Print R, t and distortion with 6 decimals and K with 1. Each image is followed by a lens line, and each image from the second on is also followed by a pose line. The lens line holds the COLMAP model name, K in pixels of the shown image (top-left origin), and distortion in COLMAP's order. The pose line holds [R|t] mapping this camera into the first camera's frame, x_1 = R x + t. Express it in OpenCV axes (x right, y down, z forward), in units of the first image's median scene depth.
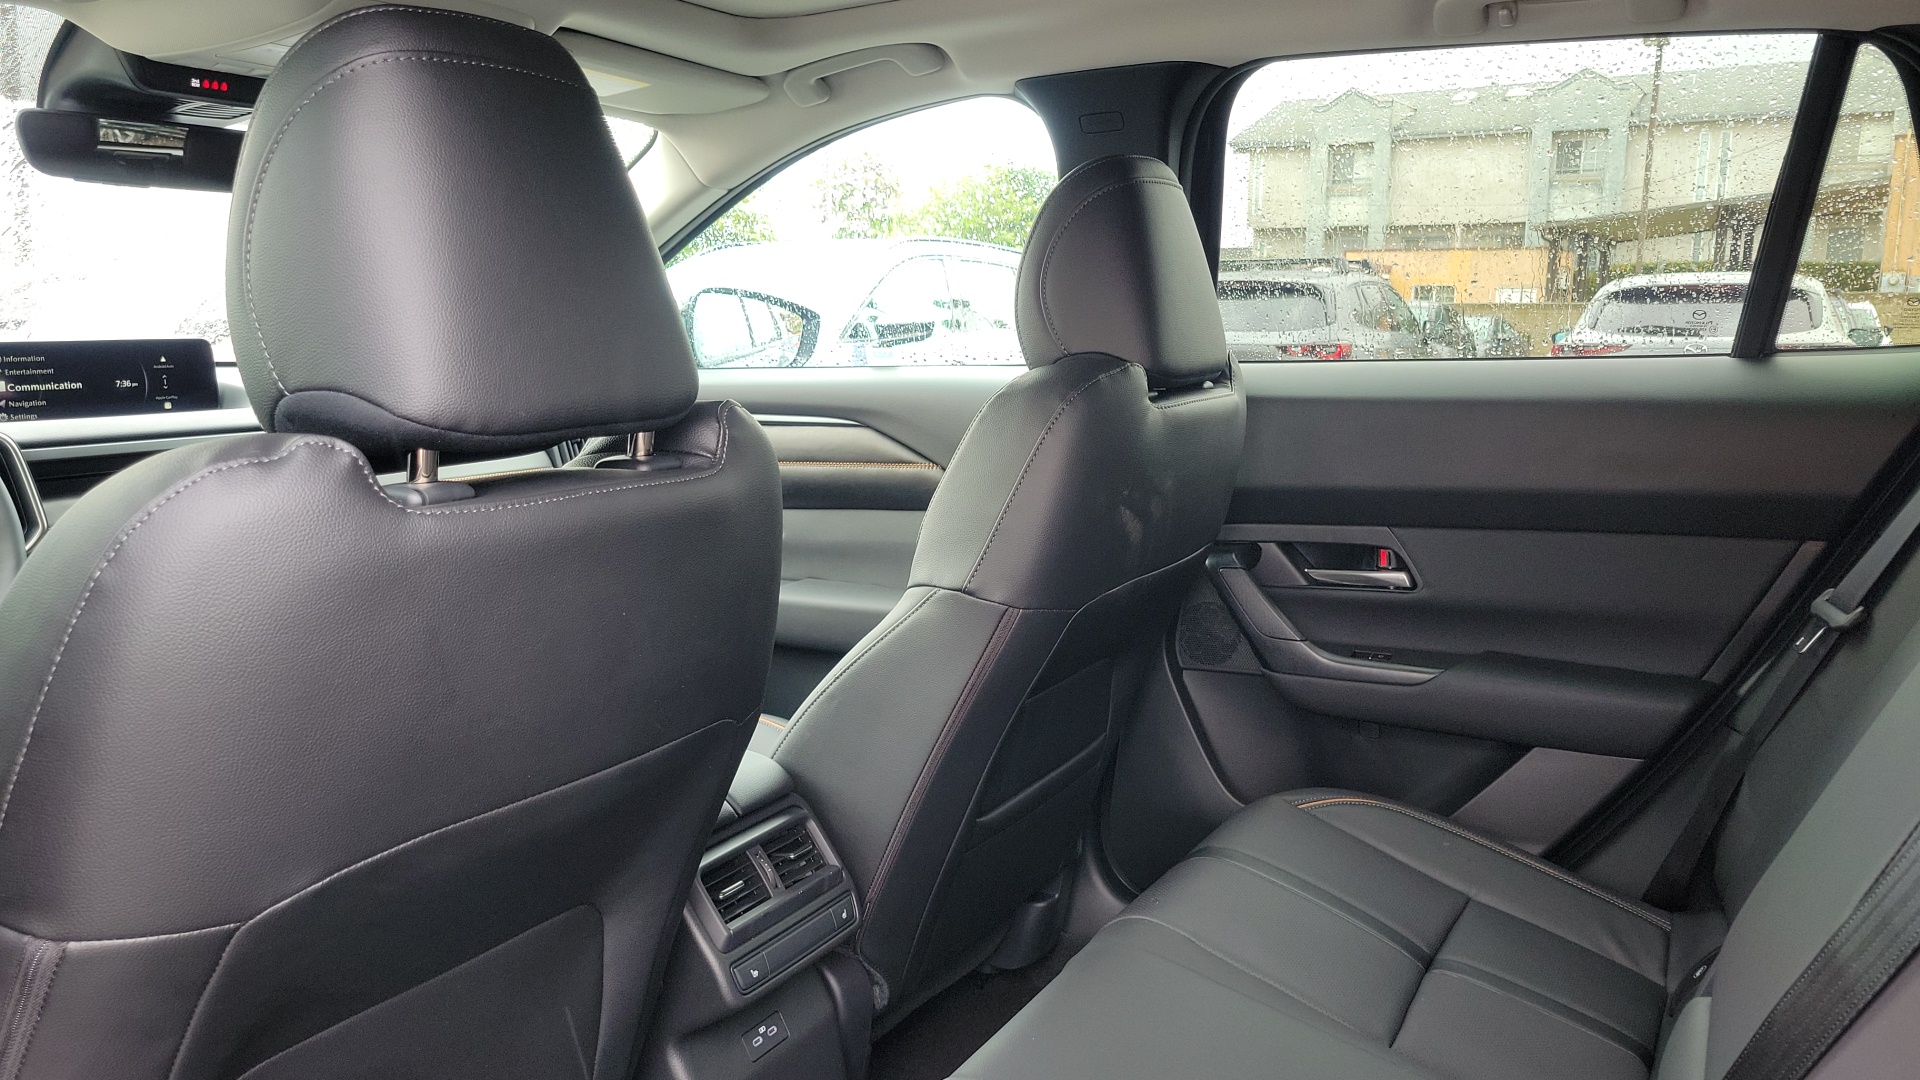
lens RADIAL K [[1443.4, 0, 965.7], [0, 1443.4, 541.0], [0, 0, 1]] dist [0.049222, -0.034377]
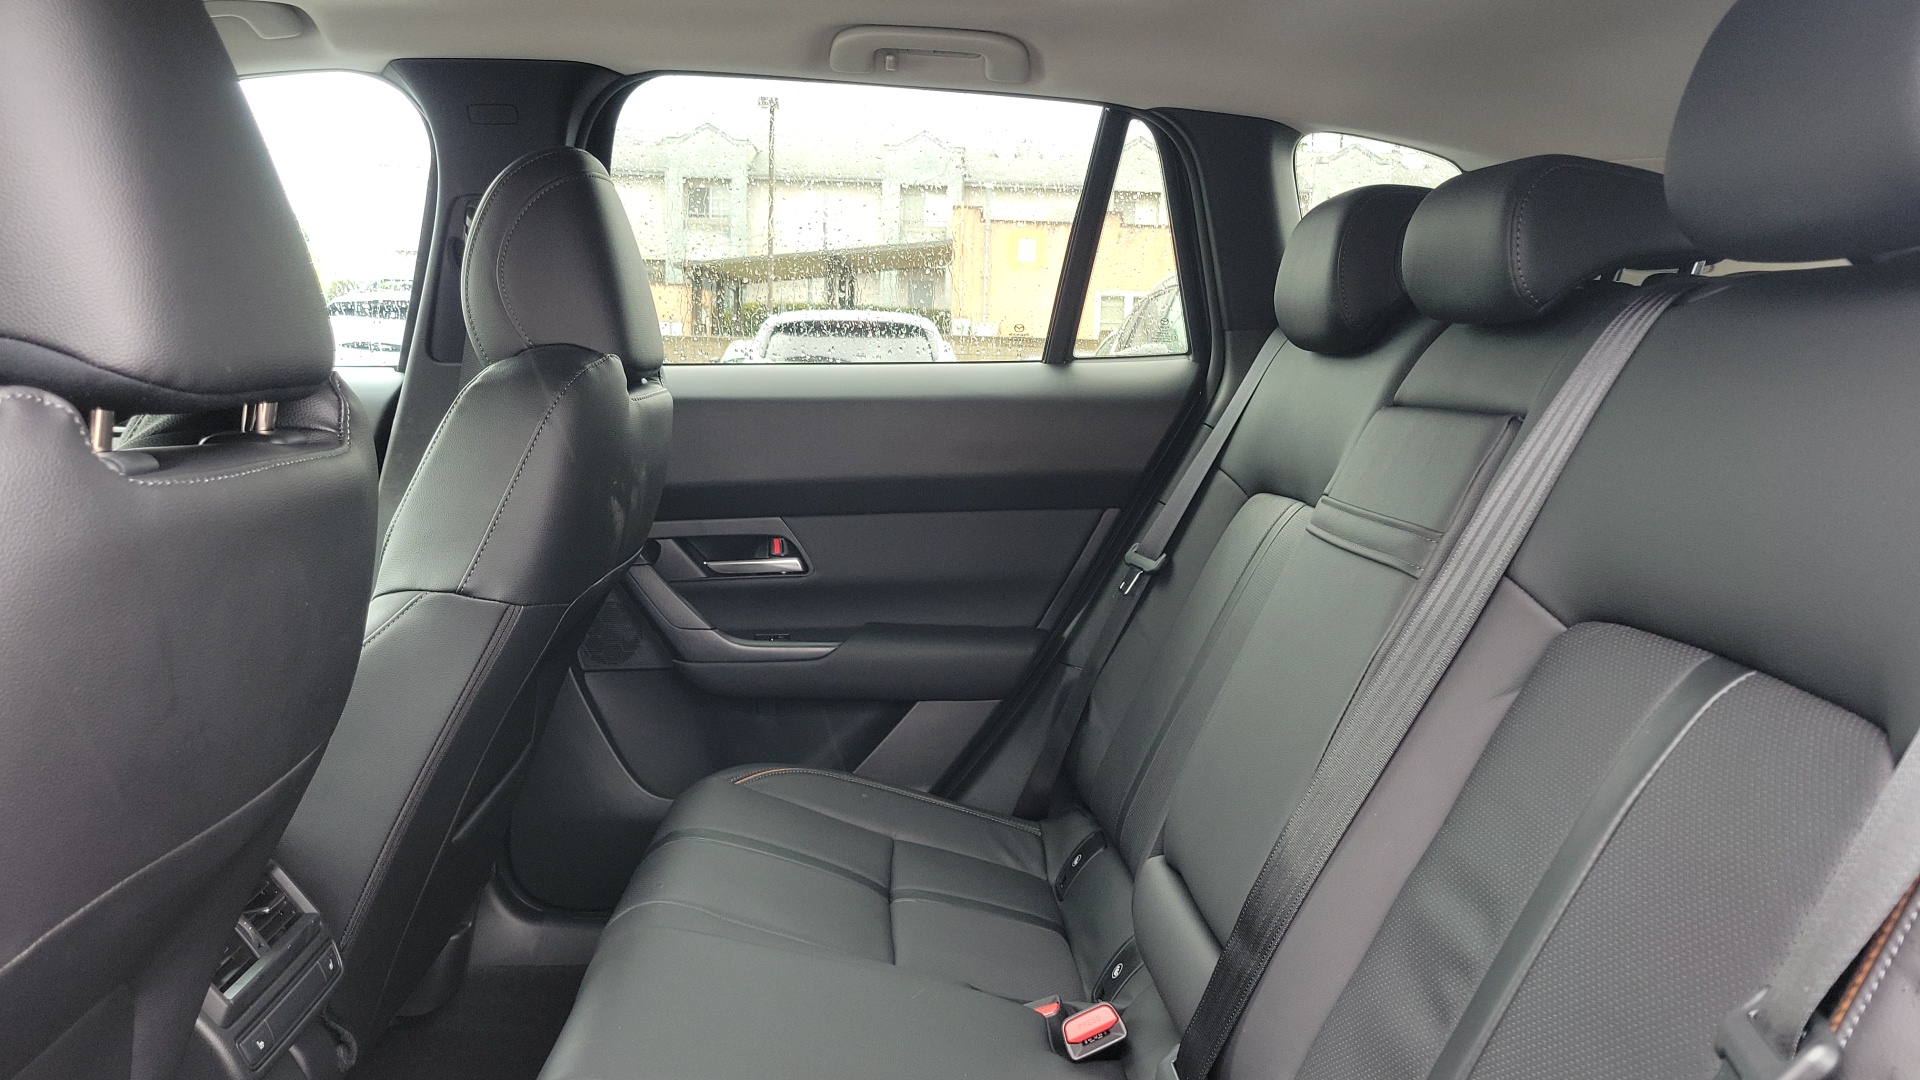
lens RADIAL K [[1443.4, 0, 965.7], [0, 1443.4, 541.0], [0, 0, 1]] dist [0.049222, -0.034377]
pose [[0.838001, -0.055007, 0.542888, -0.192731], [0.066403, 0.997792, -0.001401, 0.020361], [-0.541613, 0.037223, 0.839804, 0.019196]]
